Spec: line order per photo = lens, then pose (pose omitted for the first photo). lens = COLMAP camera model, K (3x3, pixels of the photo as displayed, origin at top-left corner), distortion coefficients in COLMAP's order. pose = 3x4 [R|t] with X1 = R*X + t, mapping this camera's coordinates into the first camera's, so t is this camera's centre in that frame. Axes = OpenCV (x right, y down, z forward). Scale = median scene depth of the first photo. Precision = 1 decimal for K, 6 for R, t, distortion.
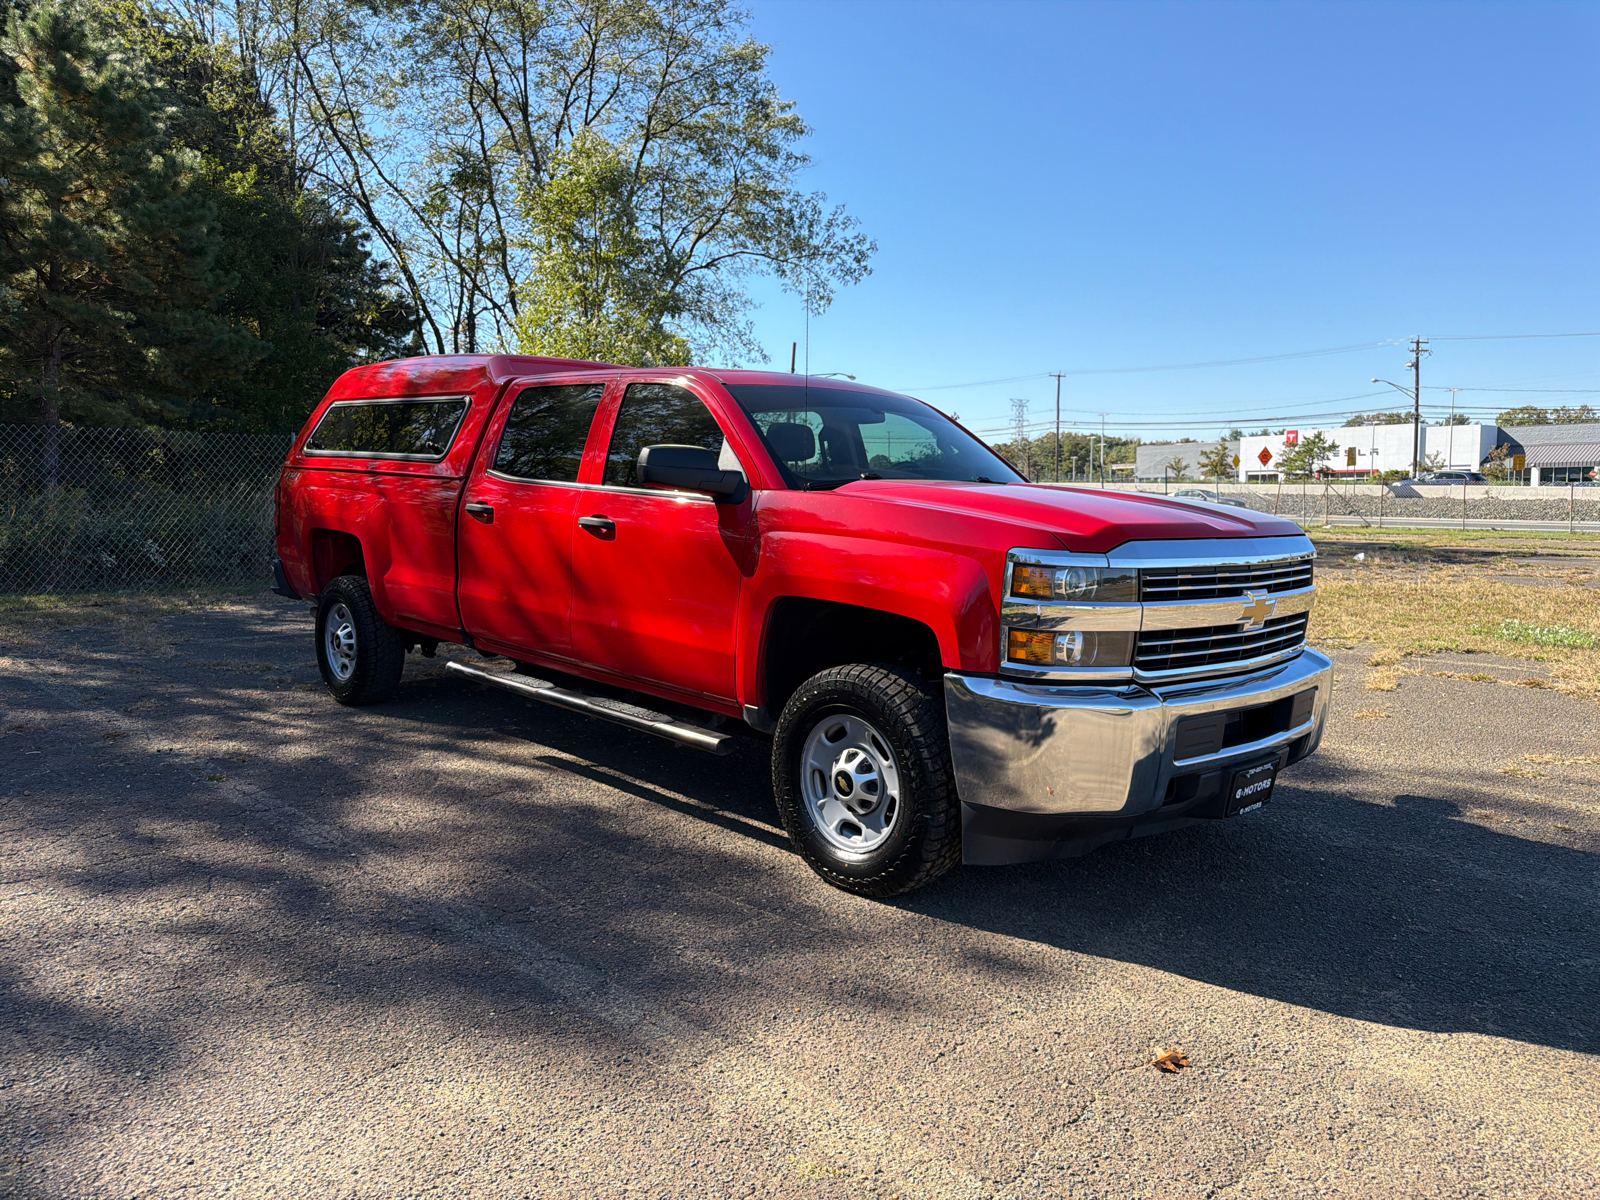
lens RADIAL K [[1130.2, 0, 800.0], [0, 1130.2, 600.0], [0, 0, 1]] dist [0.023370, -0.029313]
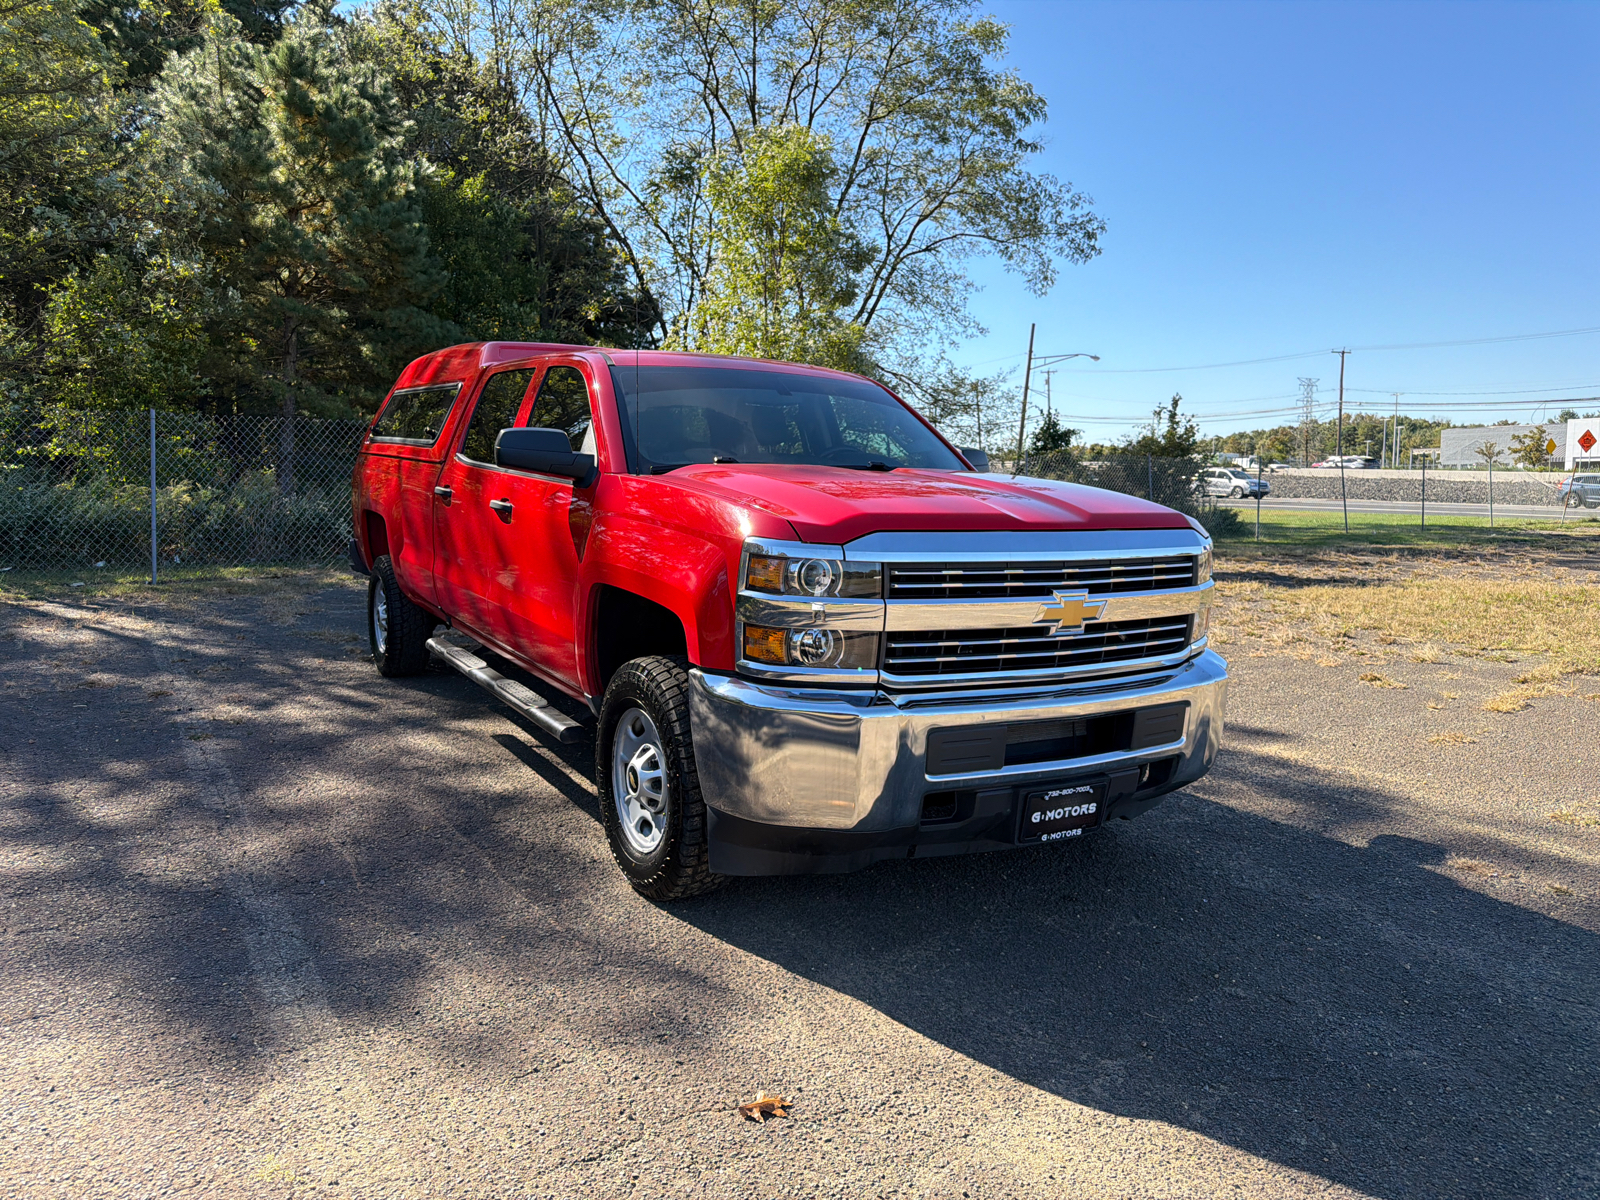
lens RADIAL K [[1127.4, 0, 797.5], [0, 1127.4, 598.4], [0, 0, 1]] dist [0.043705, -0.060412]
pose [[0.974622, 0.028176, -0.222076, 0.349698], [-0.025793, 0.999574, 0.013624, -0.007692], [0.222365, -0.007551, 0.974934, 0.083973]]
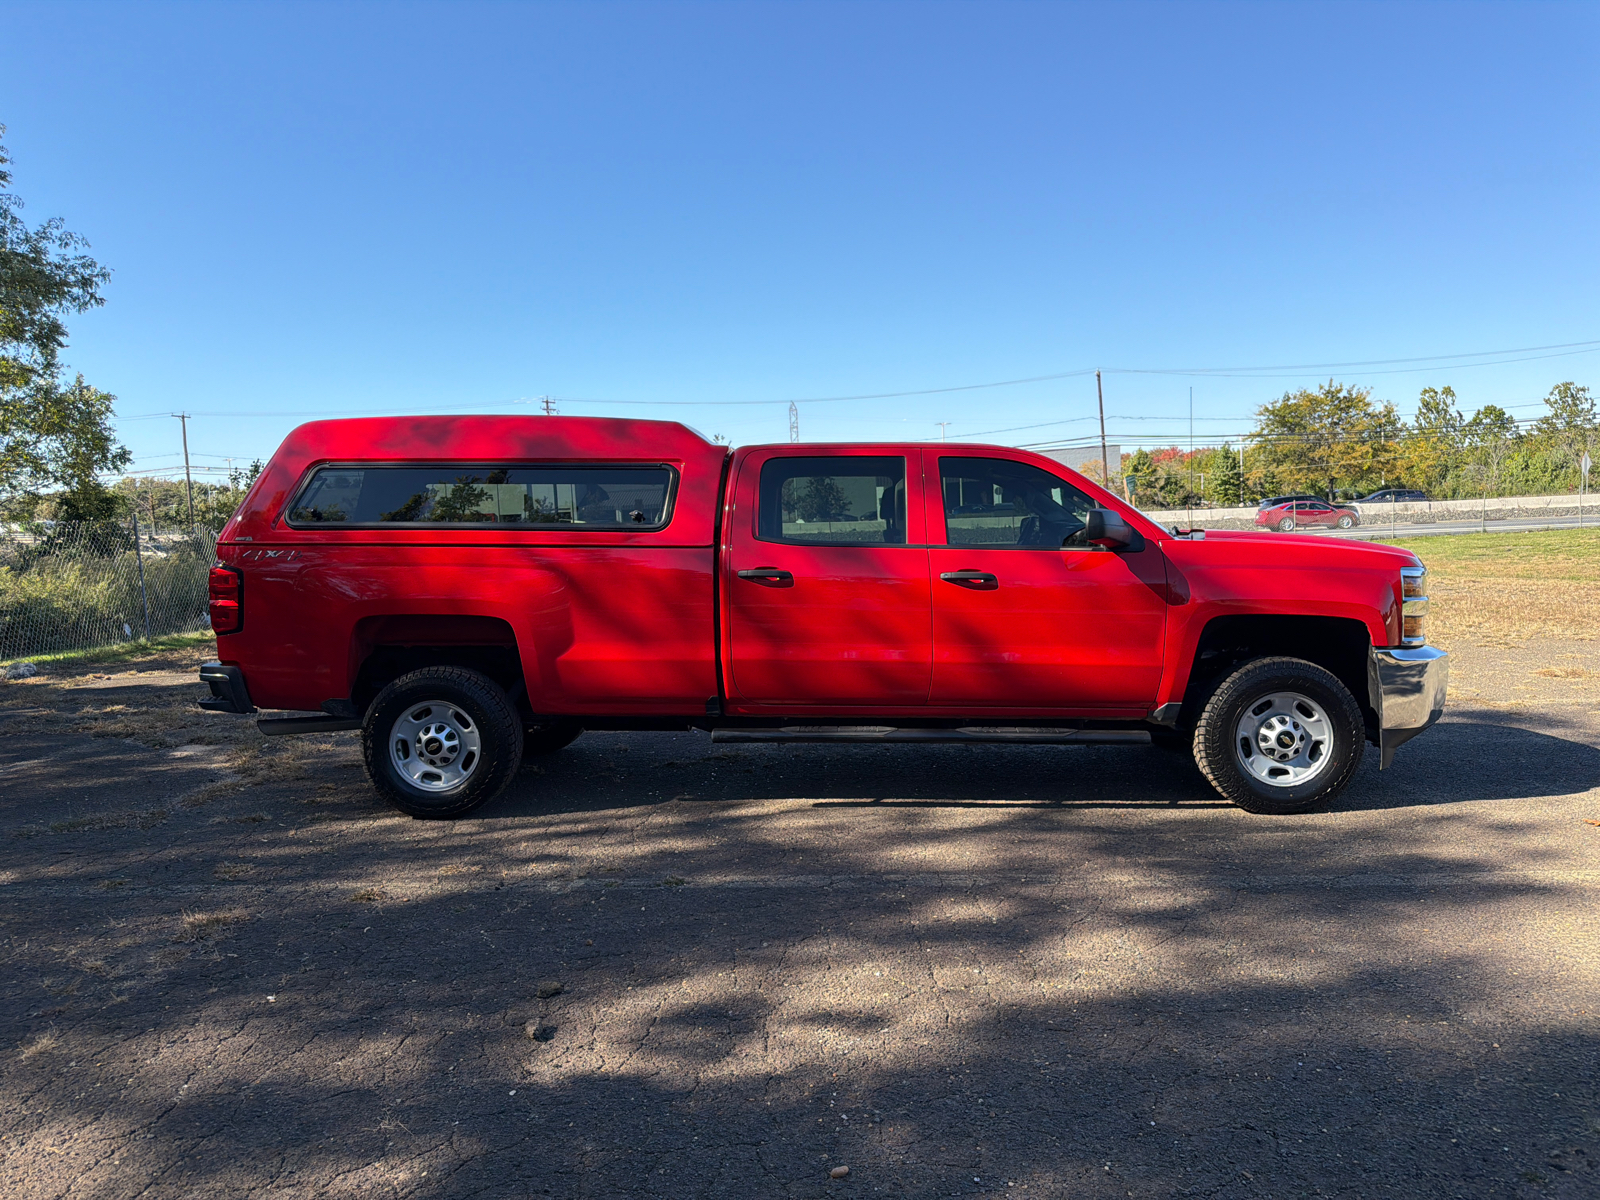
lens RADIAL K [[1130.2, 0, 800.0], [0, 1130.2, 600.0], [0, 0, 1]] dist [0.023370, -0.029313]
pose [[0.735890, -0.076708, 0.672742, -1.255415], [0.104858, 0.994486, -0.001306, -0.063996], [-0.668933, 0.071504, 0.739876, 0.314552]]
